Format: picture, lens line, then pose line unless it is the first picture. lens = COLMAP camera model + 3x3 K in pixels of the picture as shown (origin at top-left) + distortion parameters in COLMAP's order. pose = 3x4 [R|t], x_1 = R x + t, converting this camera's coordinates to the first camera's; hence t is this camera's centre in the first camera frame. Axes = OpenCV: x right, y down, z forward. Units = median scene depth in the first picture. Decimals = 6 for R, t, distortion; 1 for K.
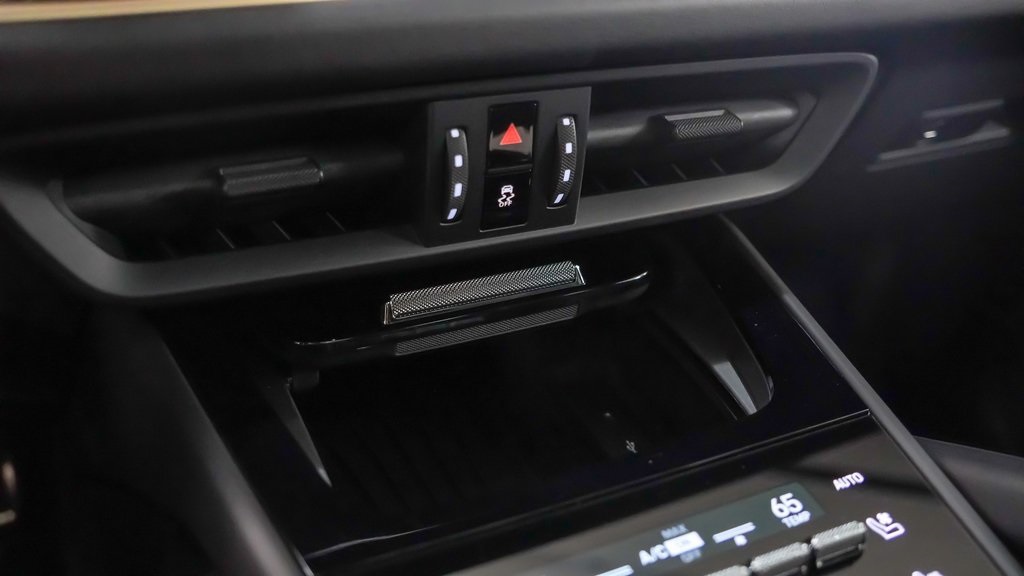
lens RADIAL K [[1033.4, 0, 503.6], [0, 1033.4, 293.4], [0, 0, 1]] dist [-0.090009, 0.000000]
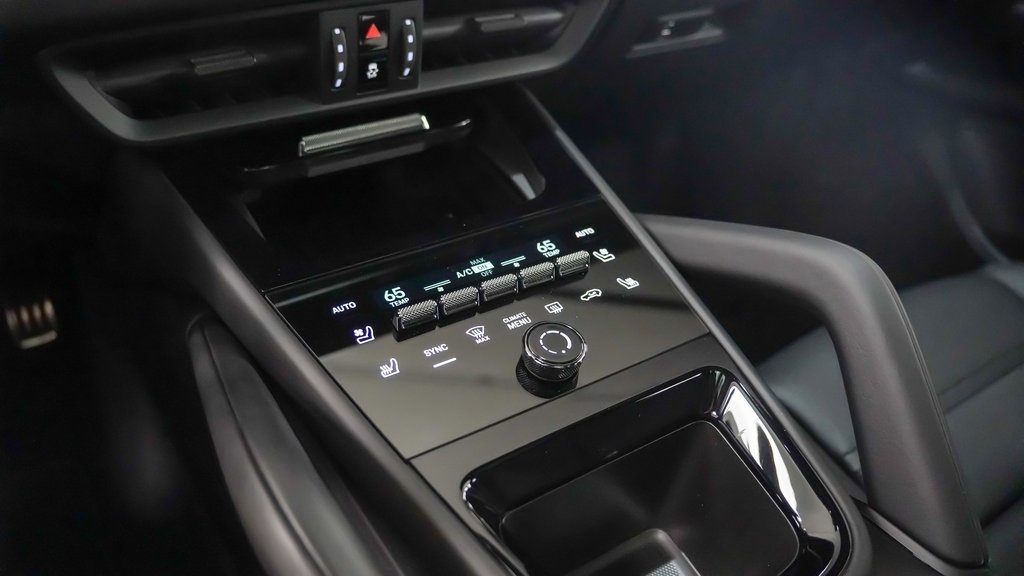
lens RADIAL K [[835.9, 0, 517.2], [0, 835.9, 286.3], [0, 0, 1]] dist [-0.185618, 0.067380]
pose [[0.991006, -0.055223, 0.121895, 0.050698], [0.040295, 0.991748, 0.121703, 0.089715], [-0.127610, -0.115696, 0.985053, -0.309245]]
